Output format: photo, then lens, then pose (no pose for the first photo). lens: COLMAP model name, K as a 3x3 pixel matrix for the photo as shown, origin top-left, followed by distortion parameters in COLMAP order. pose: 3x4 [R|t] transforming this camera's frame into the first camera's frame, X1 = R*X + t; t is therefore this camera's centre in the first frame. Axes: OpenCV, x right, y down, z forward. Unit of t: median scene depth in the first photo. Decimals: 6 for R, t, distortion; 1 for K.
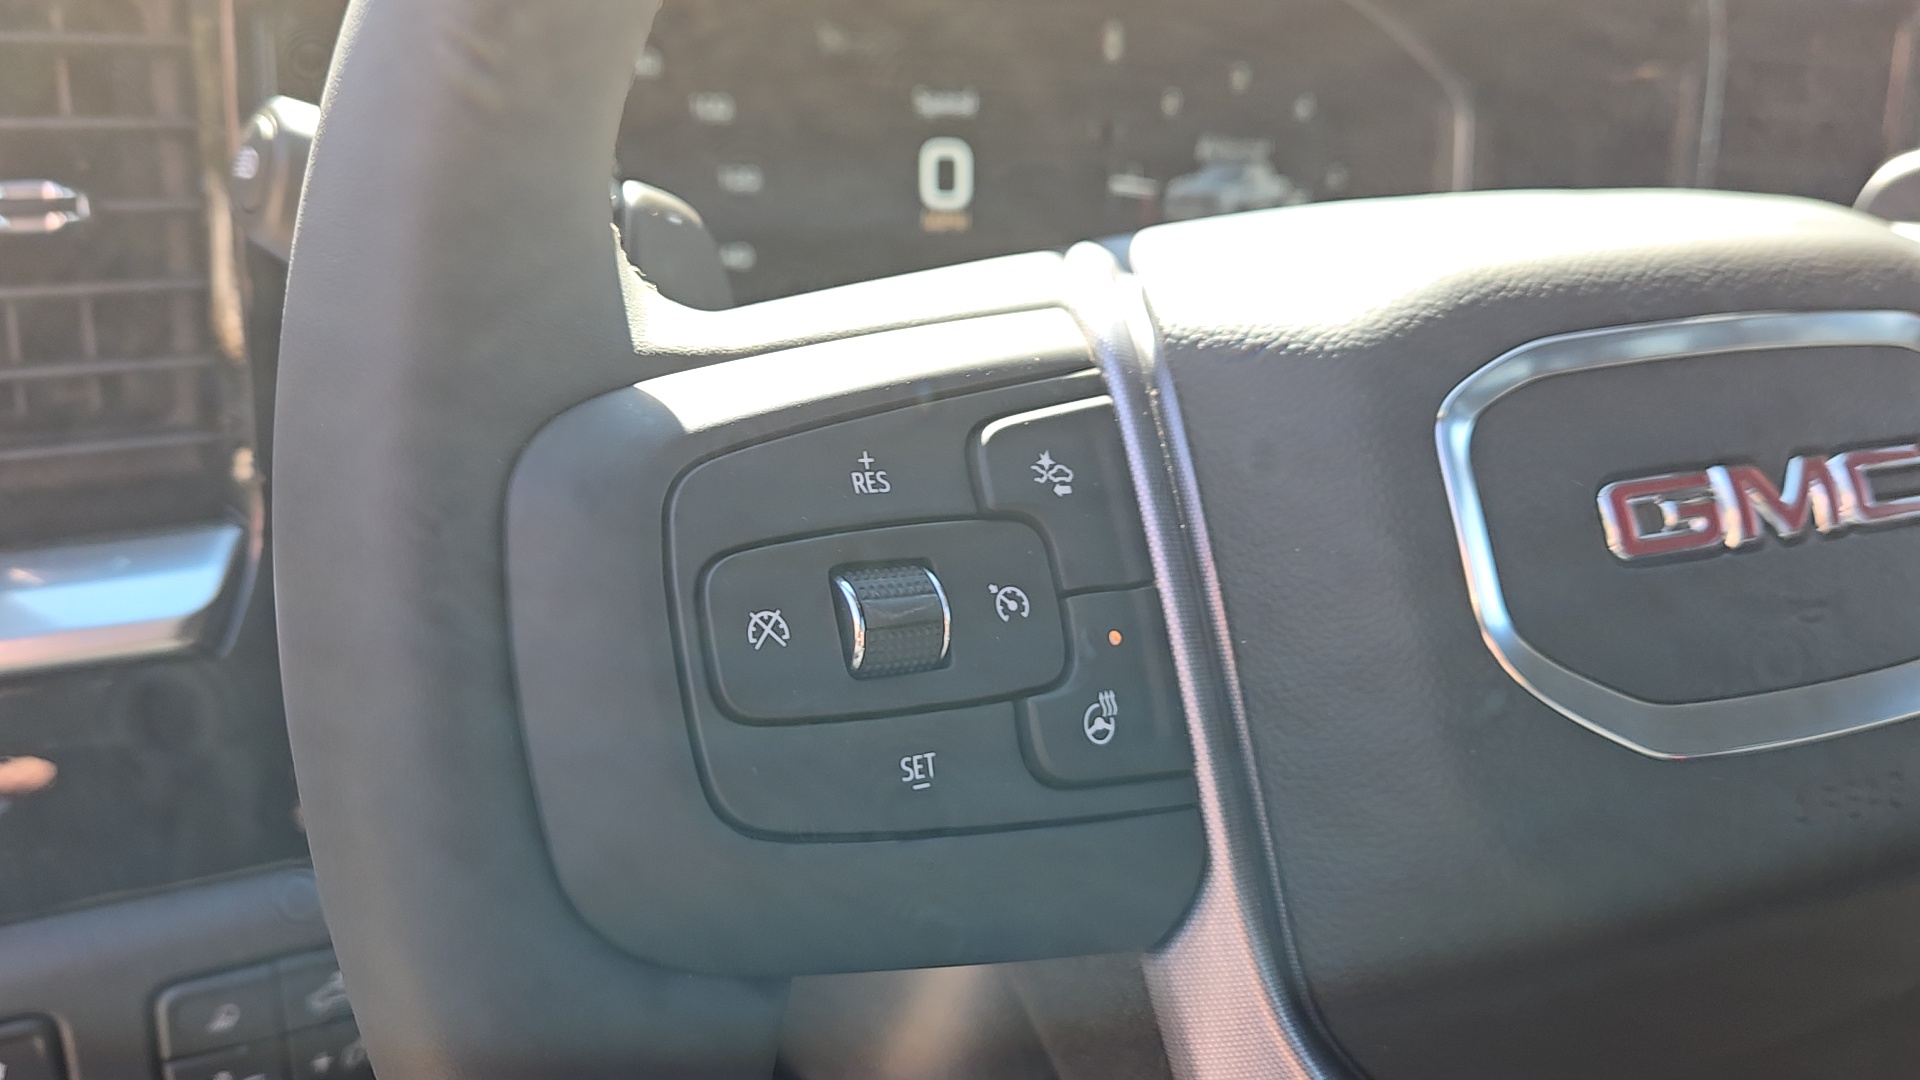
lens RADIAL K [[1626.0, 0, 969.0], [0, 1626.0, 541.0], [0, 0, 1]] dist [0.010364, -0.010124]
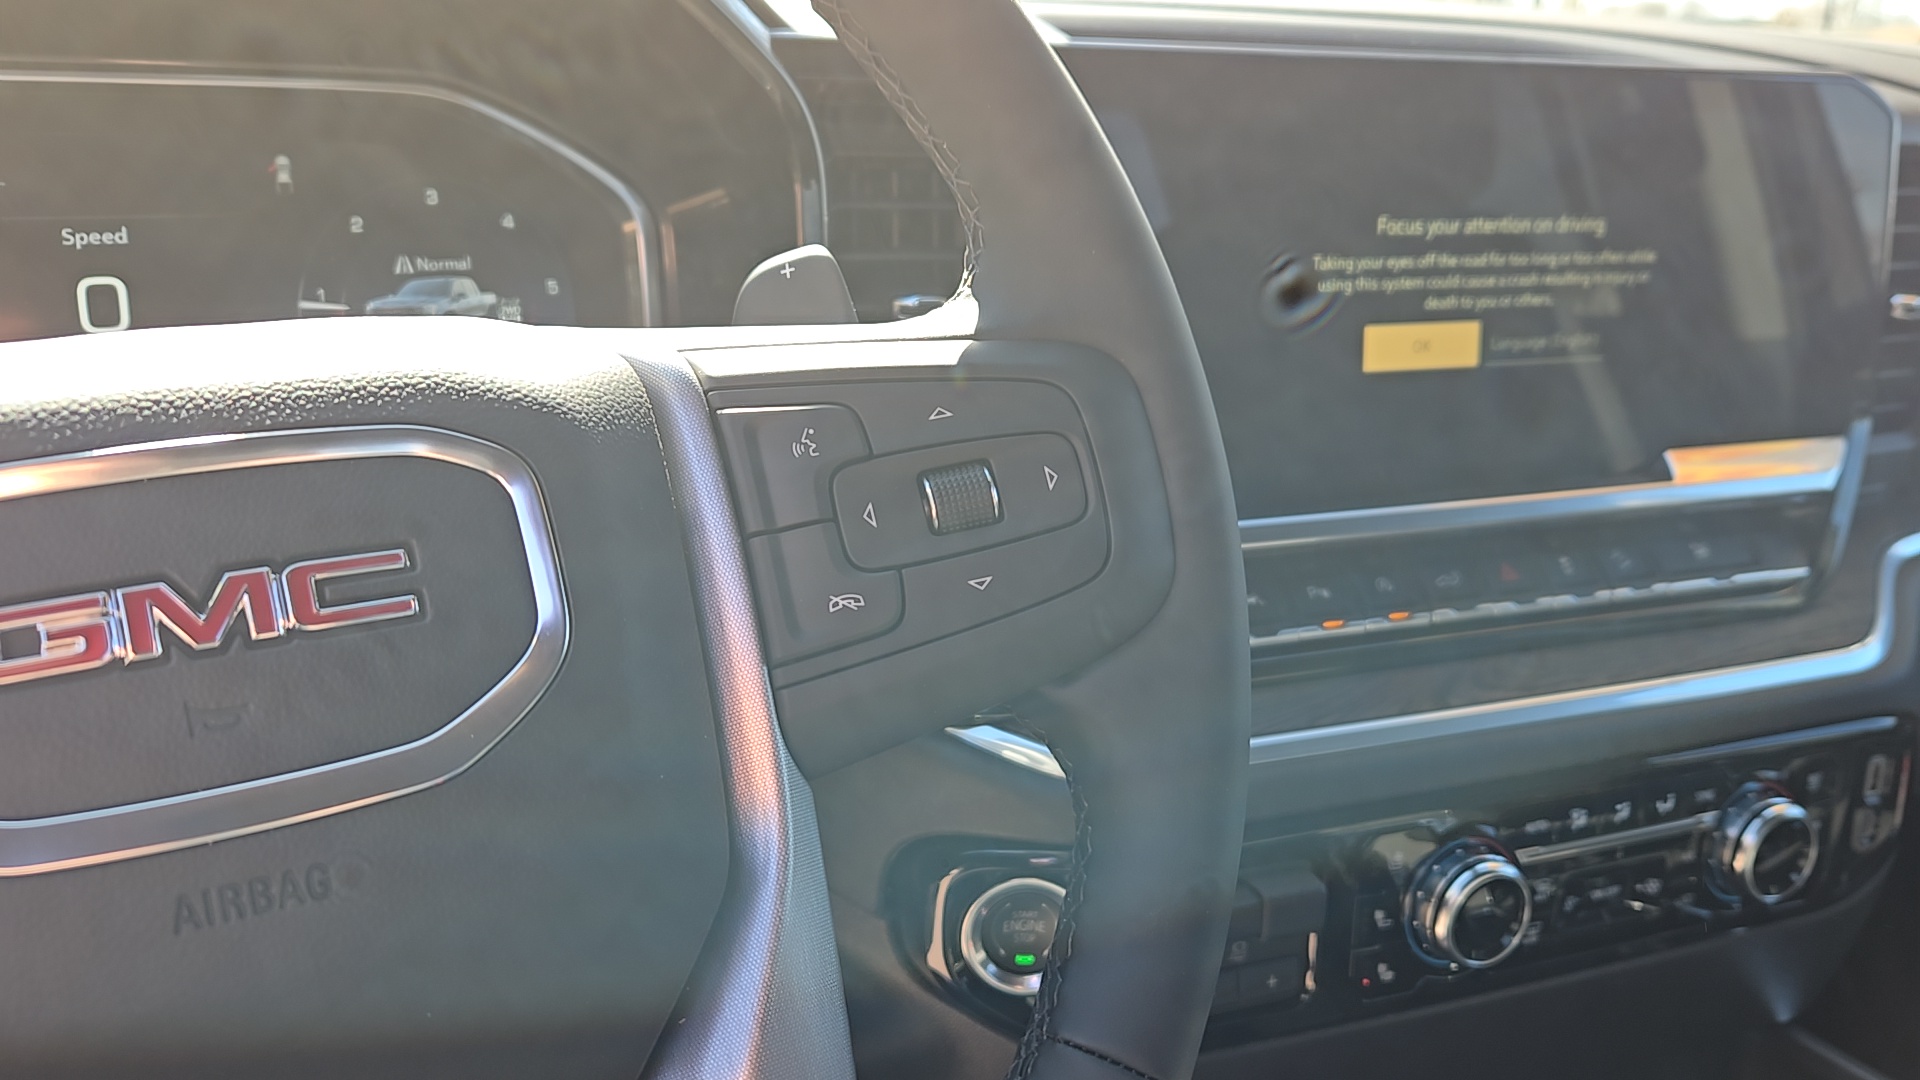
lens RADIAL K [[1626.0, 0, 906.5], [0, 1626.0, 528.7], [0, 0, 1]] dist [0.010364, -0.010124]
pose [[0.994972, -0.060323, 0.079947, 0.861119], [0.064921, 0.996306, -0.056219, 0.009355], [-0.076260, 0.061127, 0.995213, -0.095285]]
